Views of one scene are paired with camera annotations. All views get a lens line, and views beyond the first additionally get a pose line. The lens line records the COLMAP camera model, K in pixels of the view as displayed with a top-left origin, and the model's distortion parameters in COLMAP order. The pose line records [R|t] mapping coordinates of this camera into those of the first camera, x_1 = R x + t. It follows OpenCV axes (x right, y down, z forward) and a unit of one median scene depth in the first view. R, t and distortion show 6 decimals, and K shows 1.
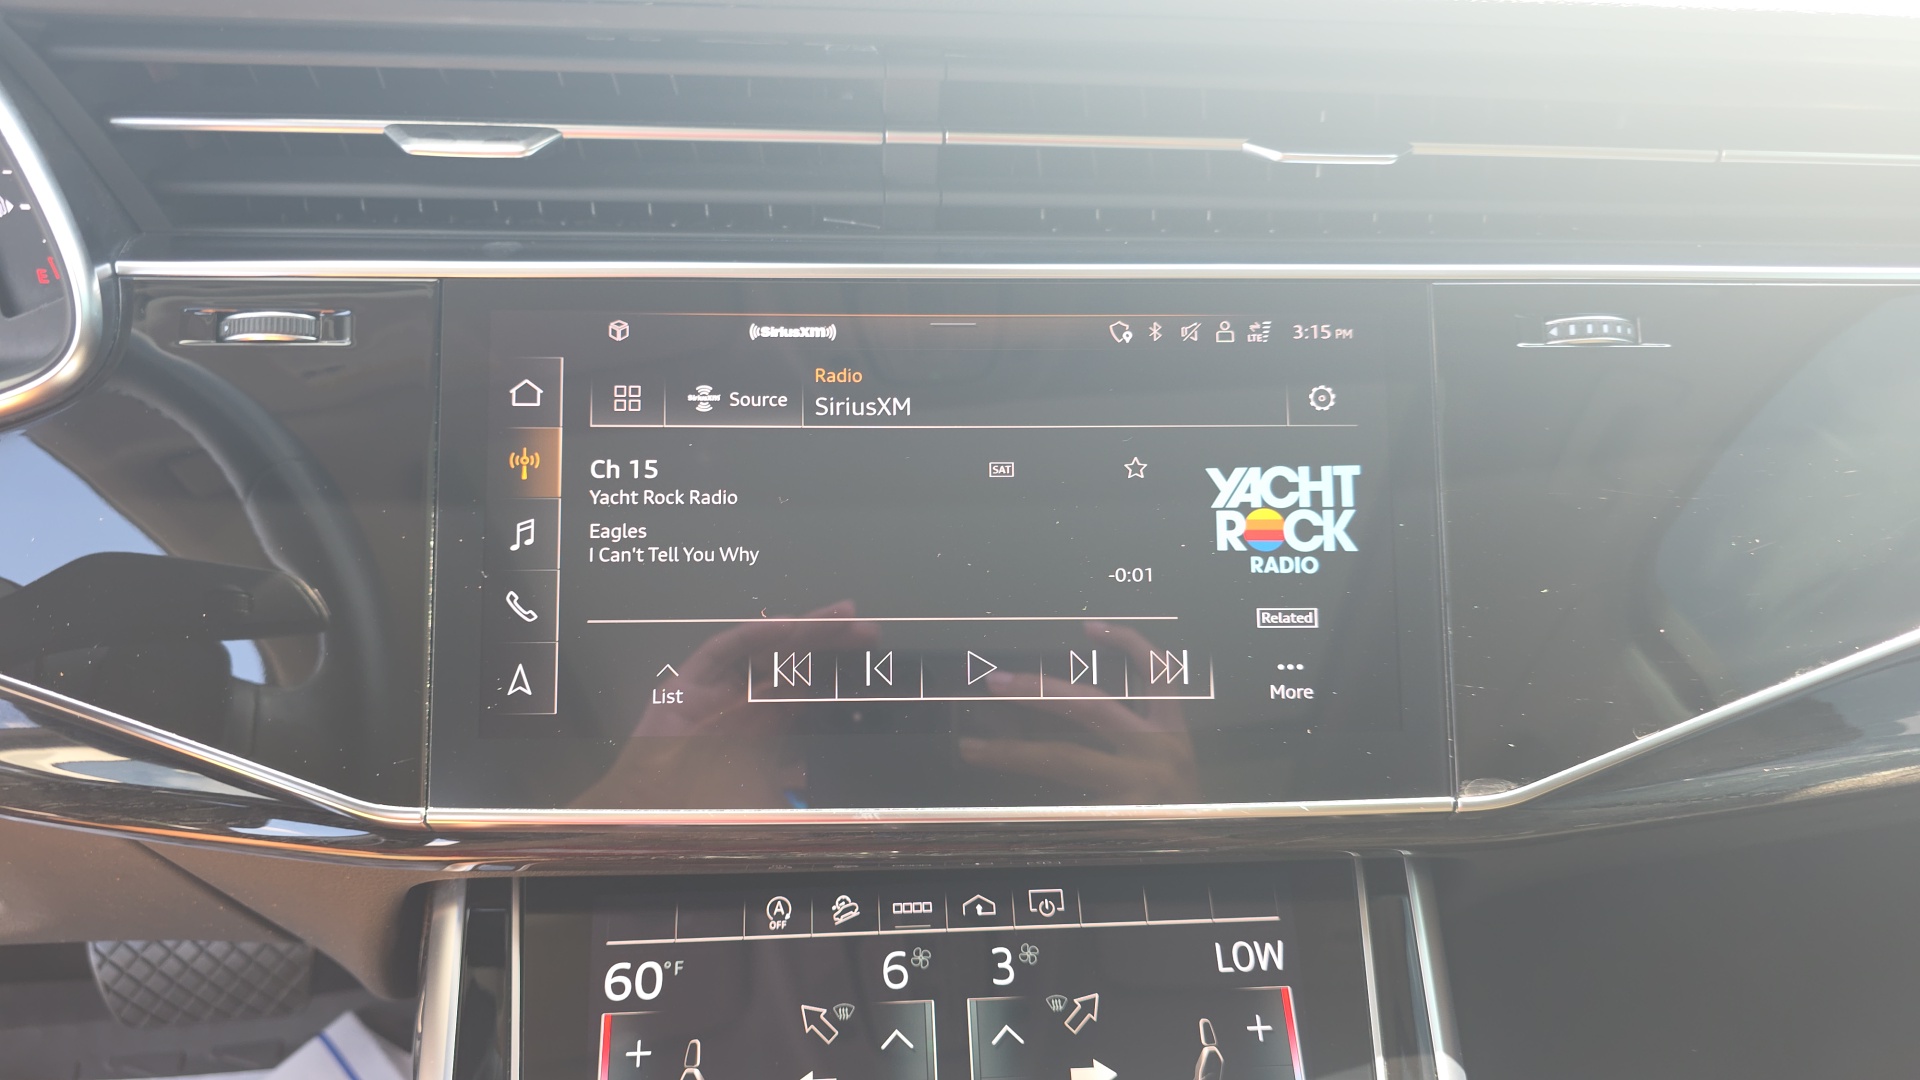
lens RADIAL K [[1368.2, 0, 929.0], [0, 1368.2, 546.6], [0, 0, 1]] dist [0.009069, -0.030905]
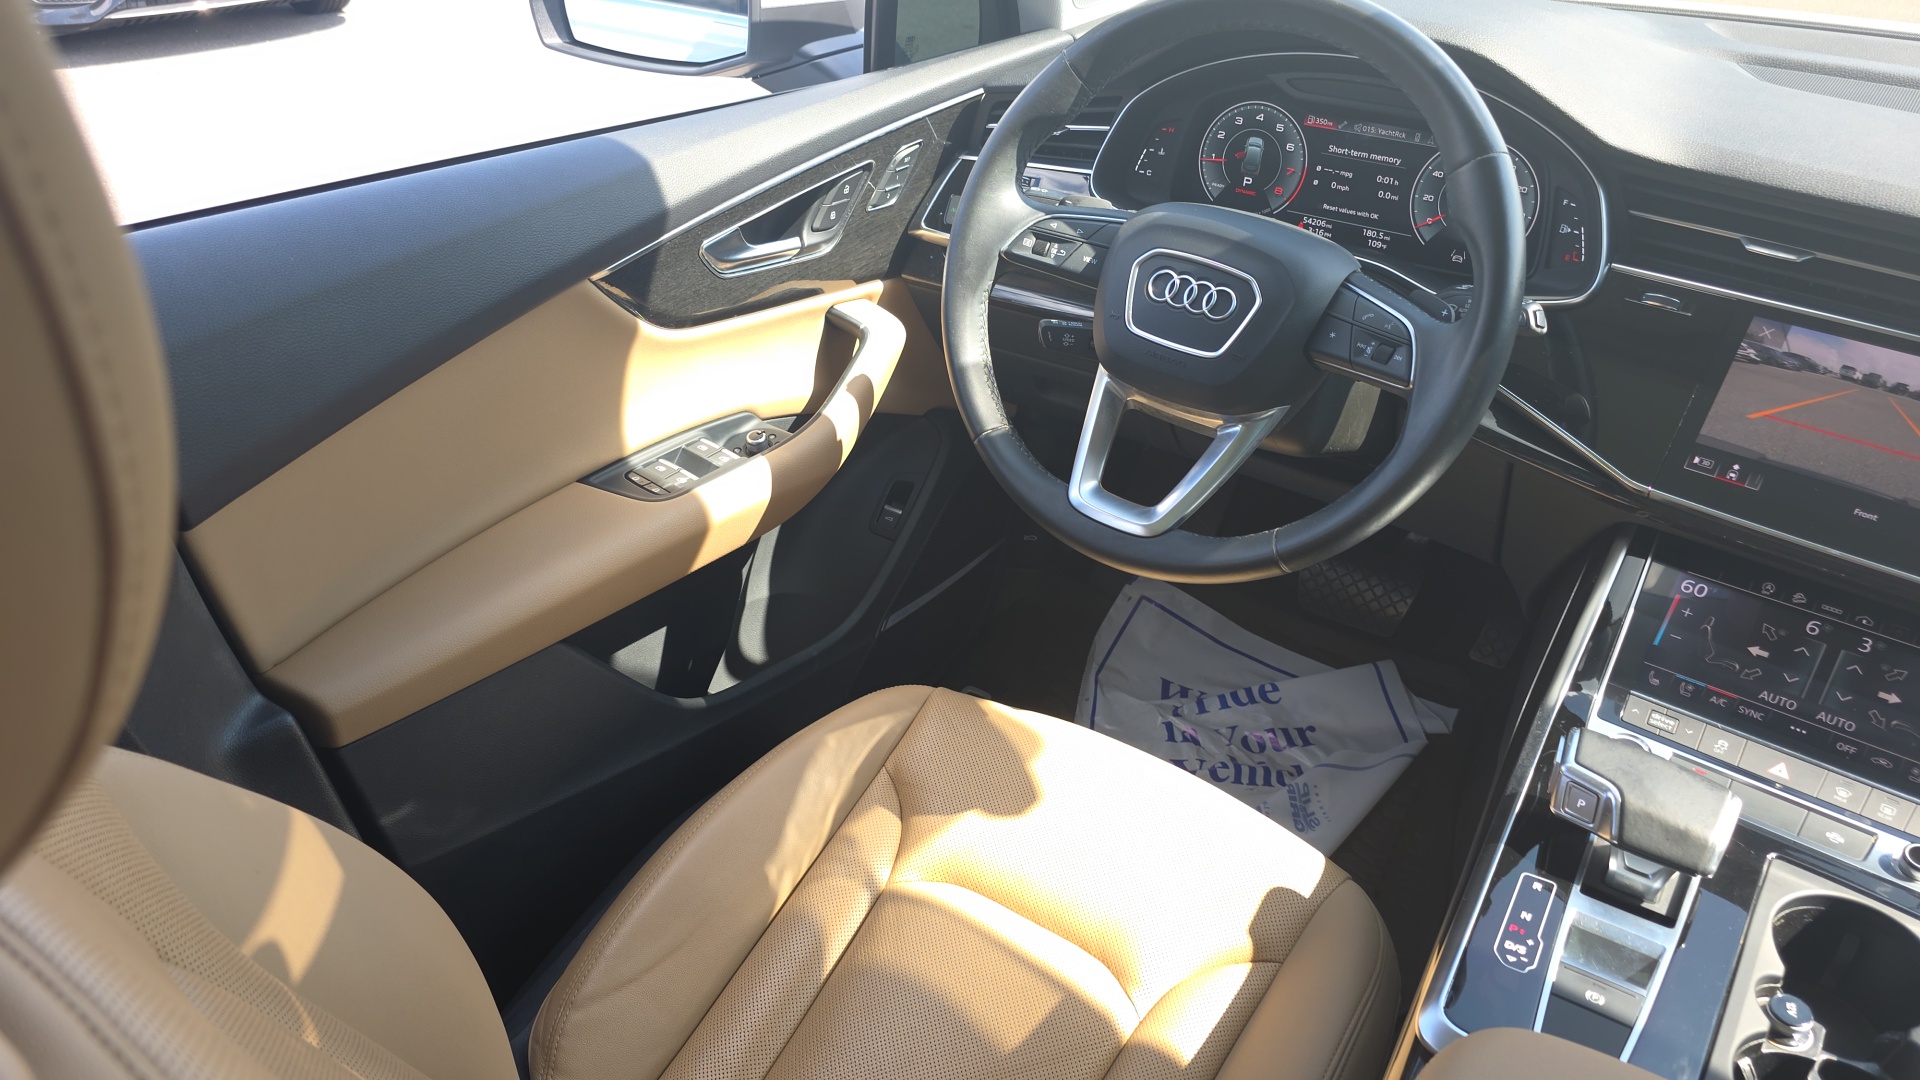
lens RADIAL K [[1293.1, 0, 935.4], [0, 1293.1, 556.4], [0, 0, 1]] dist [0.022899, -0.028290]
pose [[0.738560, 0.367151, -0.565447, 0.081172], [-0.324364, 0.928767, 0.179389, 0.292636], [0.591031, 0.050921, 0.805040, -1.764891]]
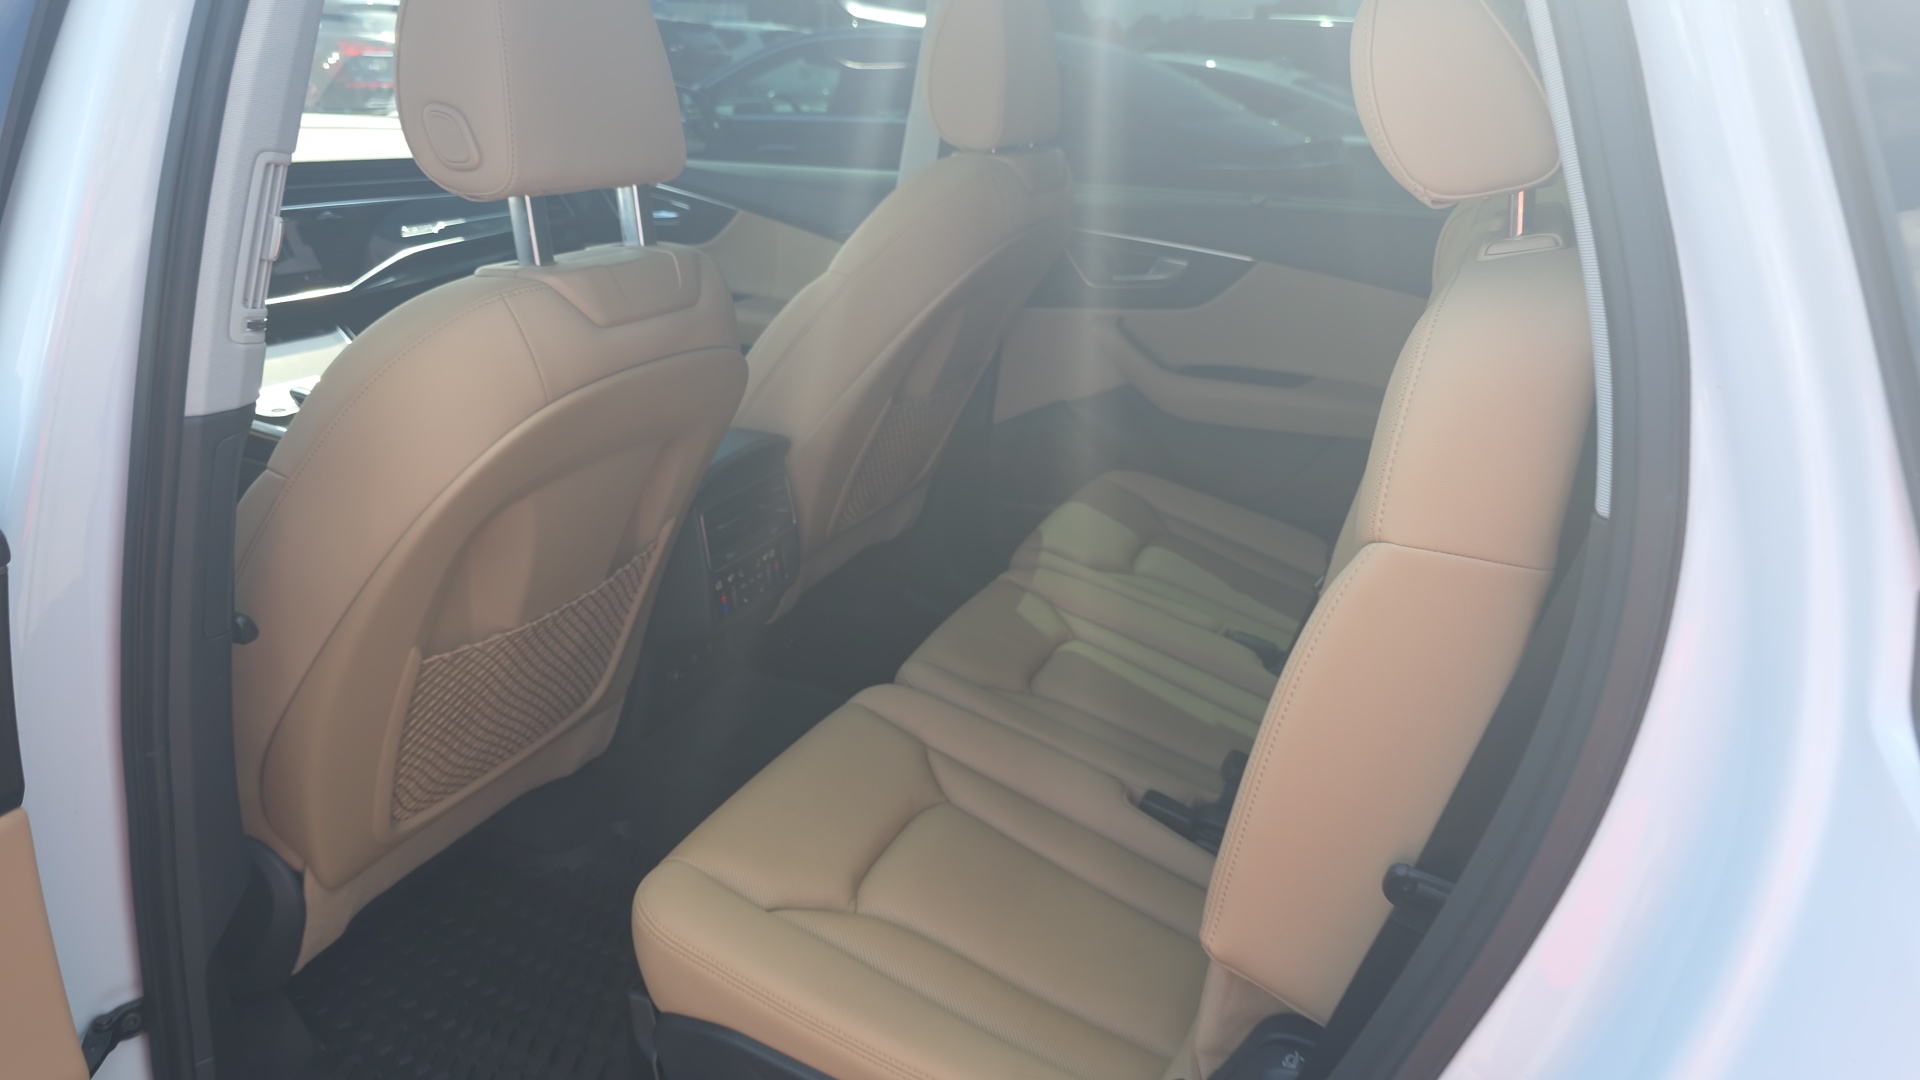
lens RADIAL K [[1283.4, 0, 960.0], [0, 1283.4, 540.0], [0, 0, 1]] dist [0.002632, -0.000467]
pose [[0.502600, -0.293897, 0.813030, -3.014580], [0.350897, 0.928842, 0.118843, 1.421744], [-0.790104, 0.225559, 0.569963, -3.922168]]
